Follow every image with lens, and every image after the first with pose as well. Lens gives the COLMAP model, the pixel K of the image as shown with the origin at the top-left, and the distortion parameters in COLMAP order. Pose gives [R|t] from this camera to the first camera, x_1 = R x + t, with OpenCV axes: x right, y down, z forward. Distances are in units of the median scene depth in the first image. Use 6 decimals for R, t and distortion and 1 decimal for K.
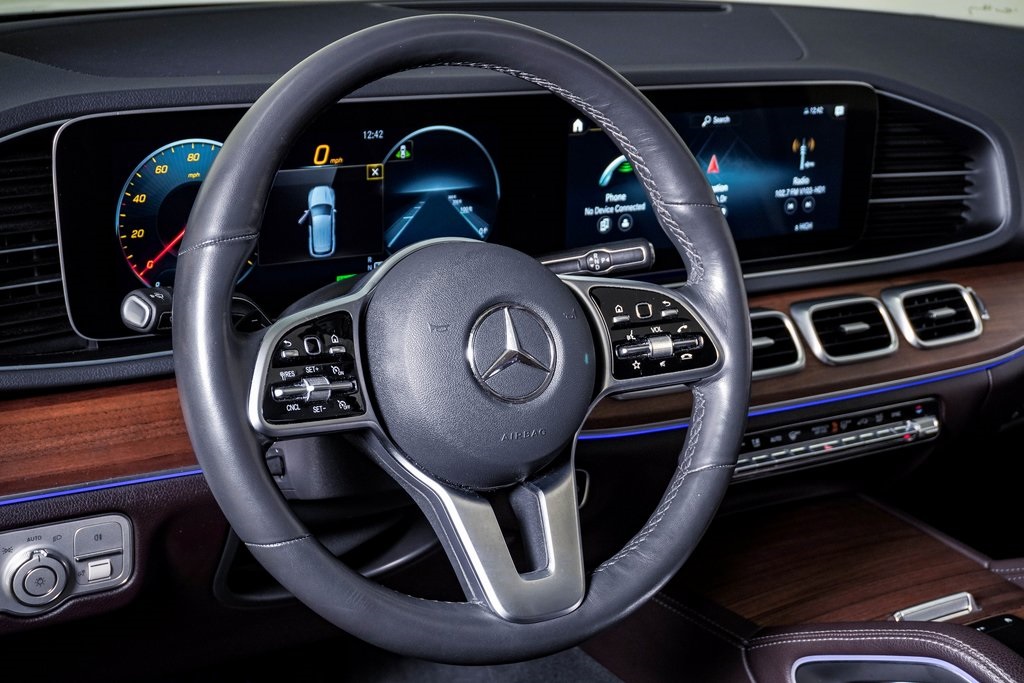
lens RADIAL K [[1544.9, 0, 508.9], [0, 1544.9, 340.3], [0, 0, 1]] dist [0.004722, 0.000000]
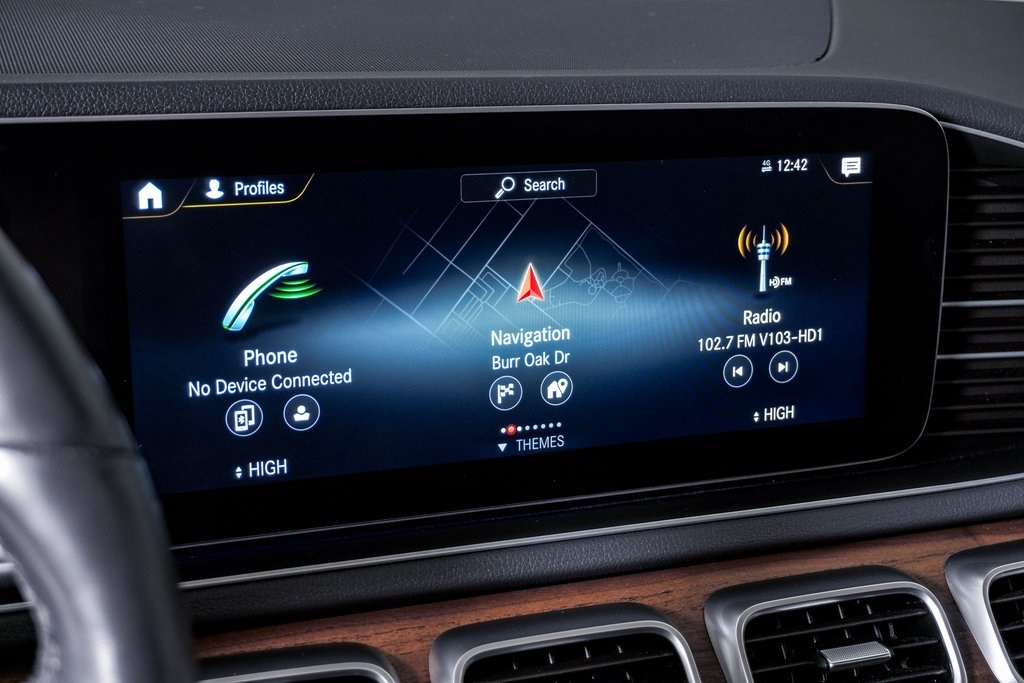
lens RADIAL K [[1573.2, 0, 512.0], [0, 1573.2, 346.8], [0, 0, 1]] dist [0.062428, 0.000000]
pose [[0.979415, 0.009601, -0.201626, 0.236208], [-0.022363, 0.997881, -0.061110, -0.071204], [0.200612, 0.064361, 0.977554, 0.585106]]
